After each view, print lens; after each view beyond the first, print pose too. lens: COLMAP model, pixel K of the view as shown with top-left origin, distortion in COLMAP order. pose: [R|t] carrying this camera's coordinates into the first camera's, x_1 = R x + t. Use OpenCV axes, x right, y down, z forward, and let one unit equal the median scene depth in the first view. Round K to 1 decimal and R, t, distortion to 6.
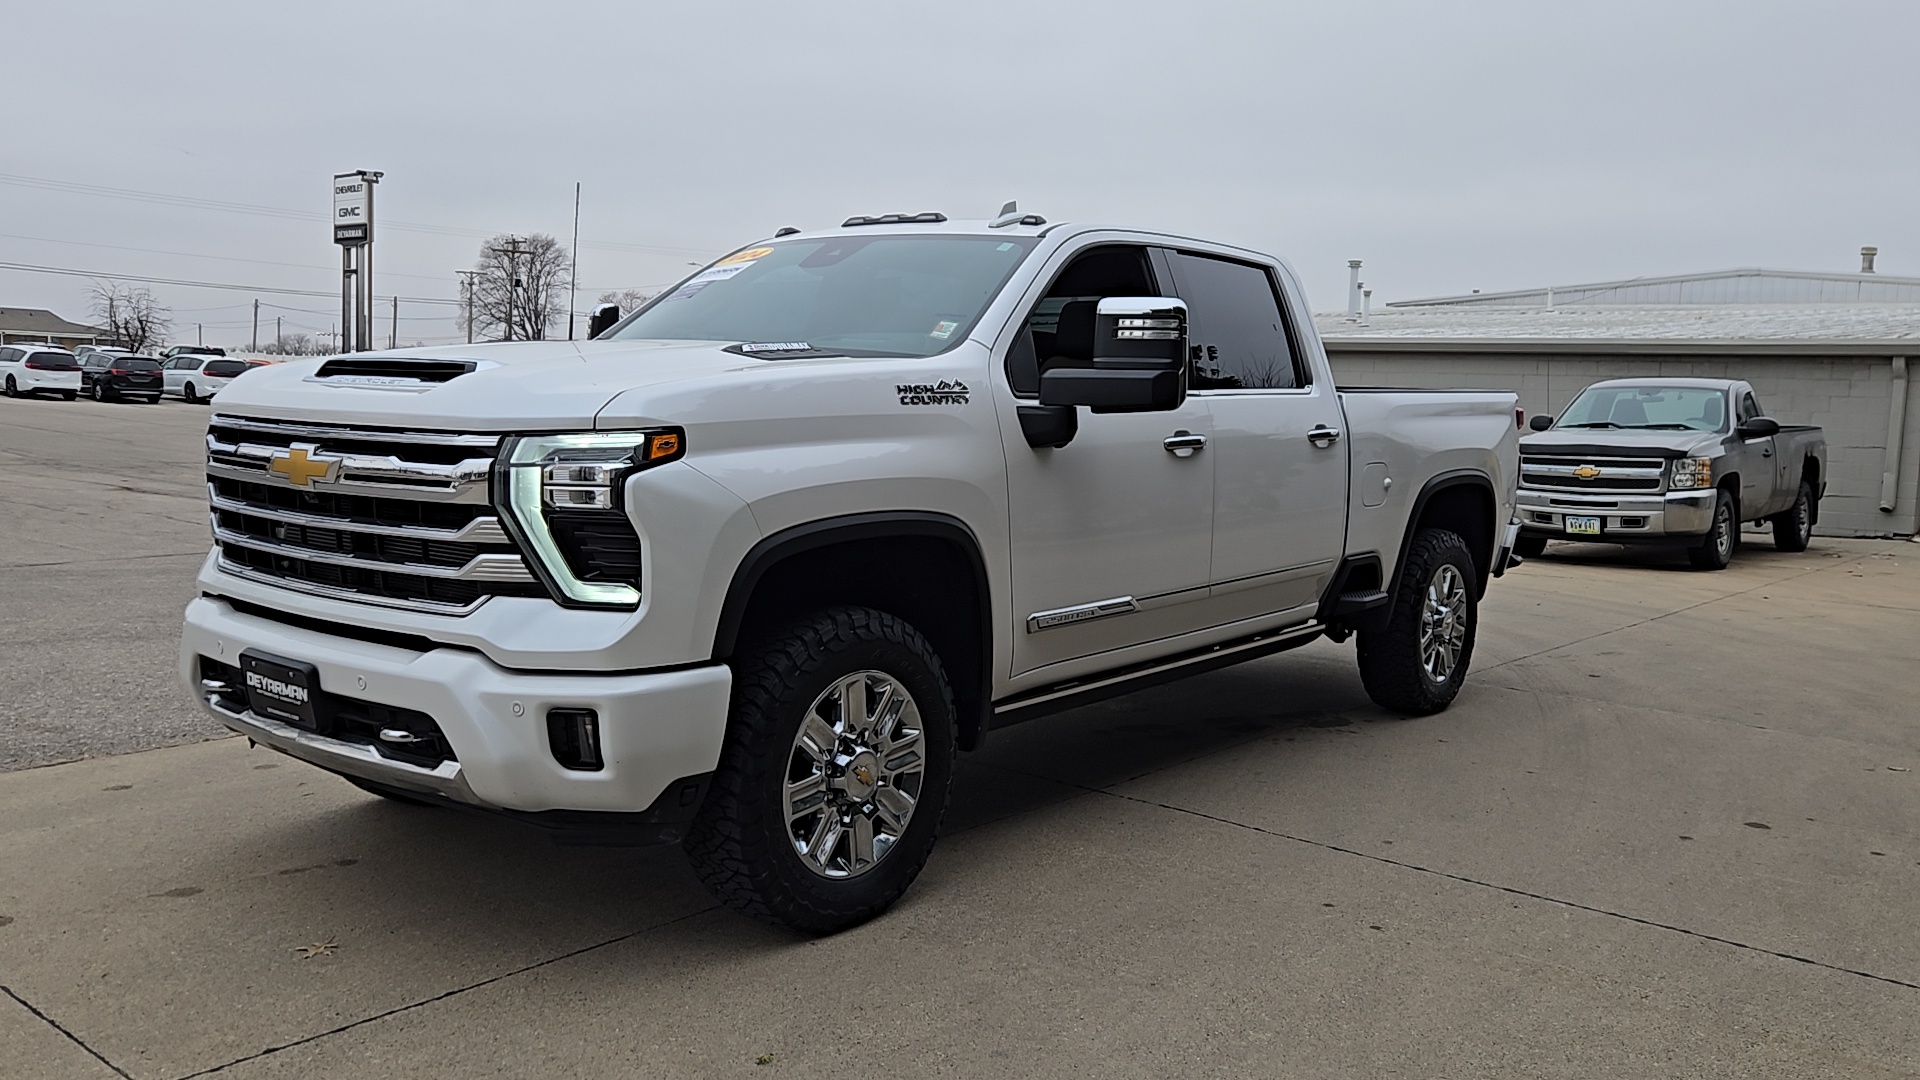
lens RADIAL K [[1586.1, 0, 956.5], [0, 1586.1, 506.0], [0, 0, 1]] dist [0.014750, -0.015967]
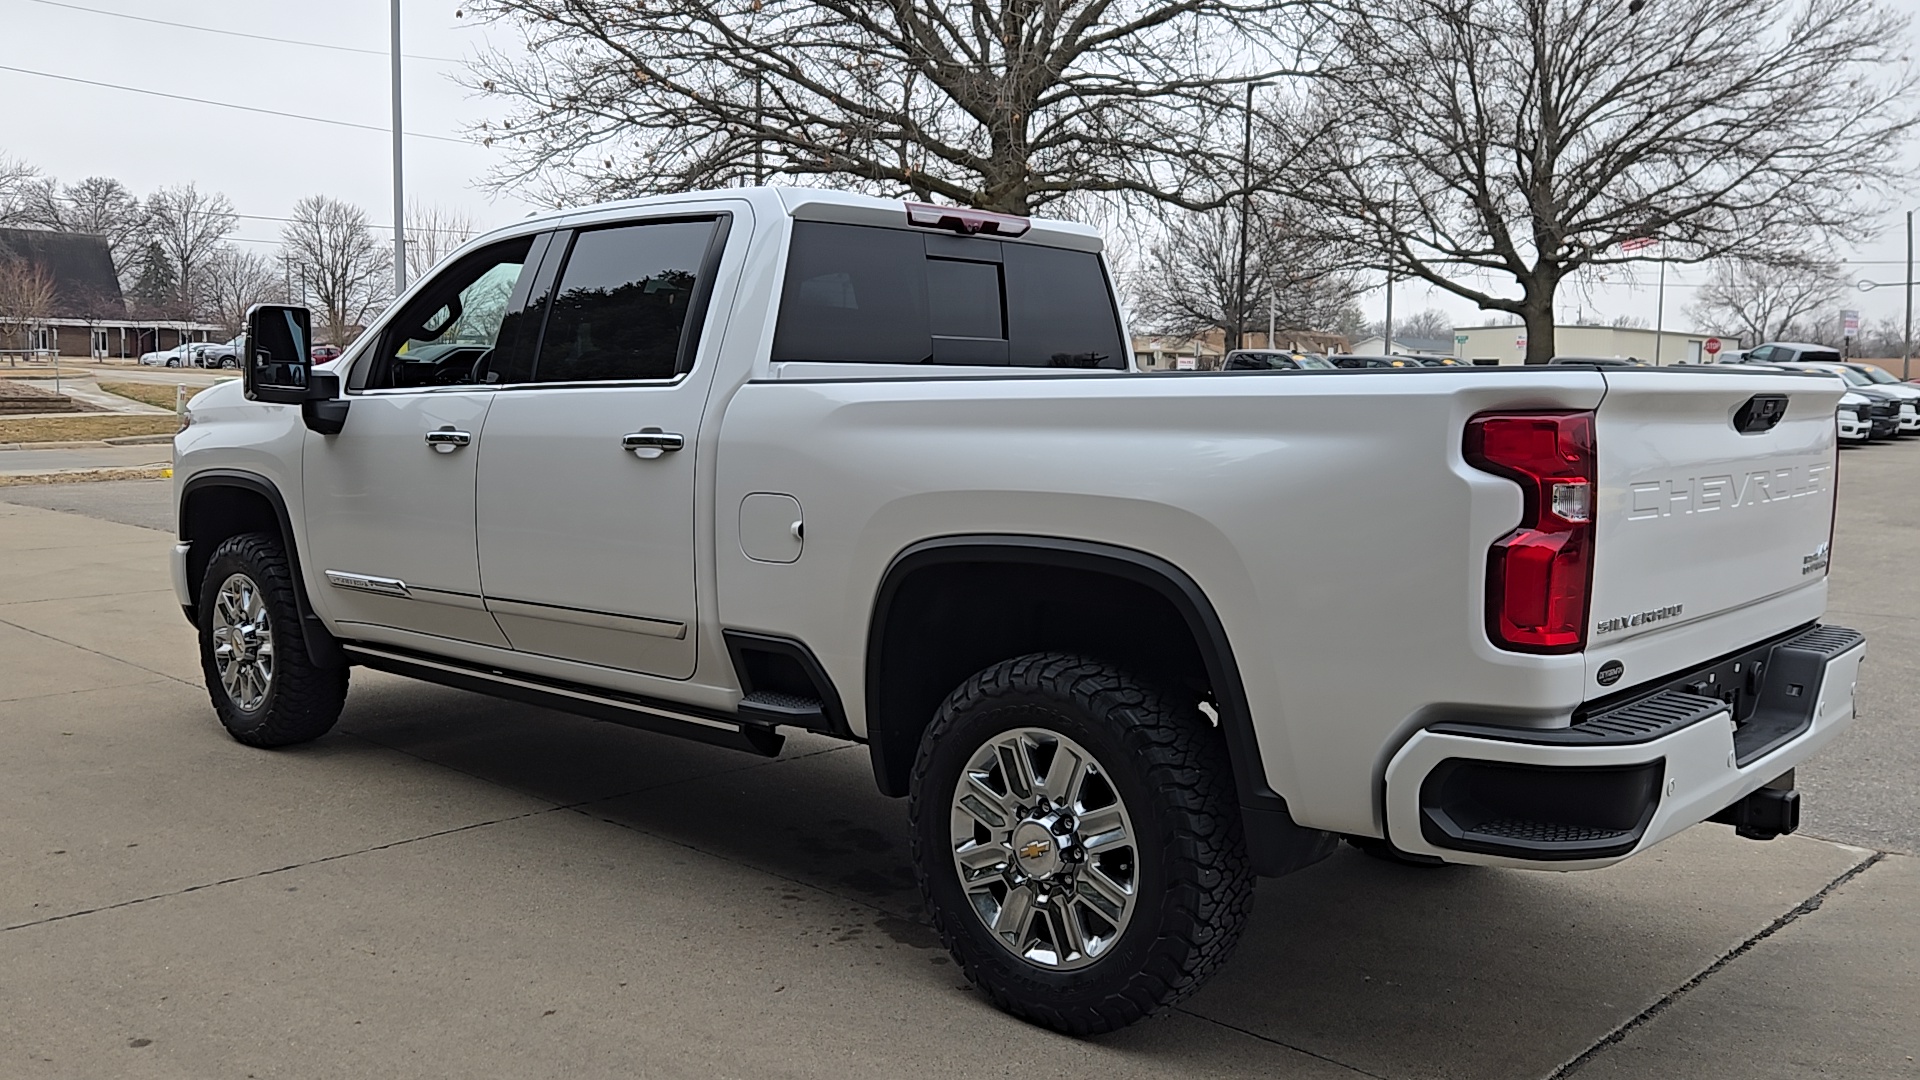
lens RADIAL K [[1586.1, 0, 951.4], [0, 1586.1, 545.9], [0, 0, 1]] dist [0.014750, -0.015967]
pose [[-0.063993, 0.066191, -0.995753, 1.135313], [-0.085986, 0.993722, 0.071582, -0.073563], [0.994239, 0.090202, -0.057900, 1.424881]]
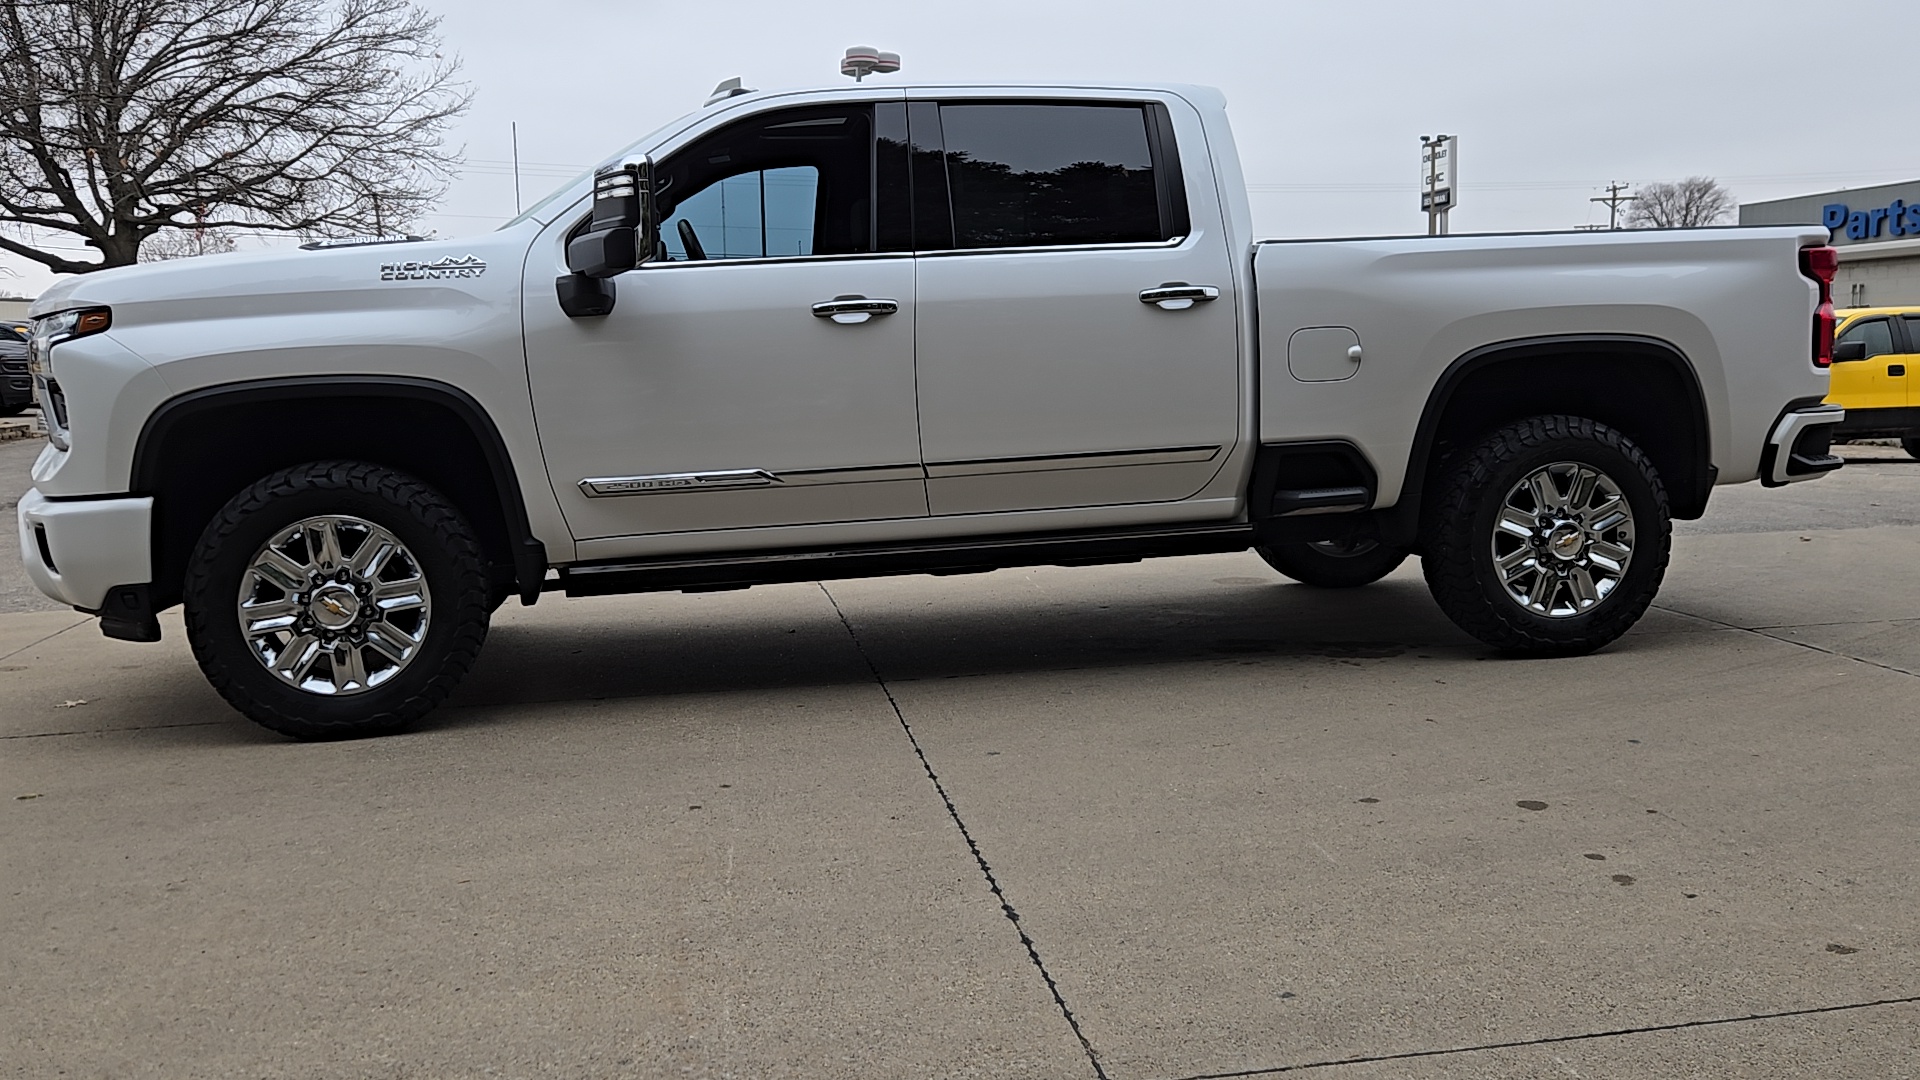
lens RADIAL K [[1586.1, 0, 957.6], [0, 1586.1, 516.2], [0, 0, 1]] dist [0.014750, -0.015967]
pose [[0.757732, 0.016113, -0.652367, 0.837142], [0.001736, 0.999642, 0.026708, 0.060351], [0.652564, -0.021370, 0.757432, 0.344445]]
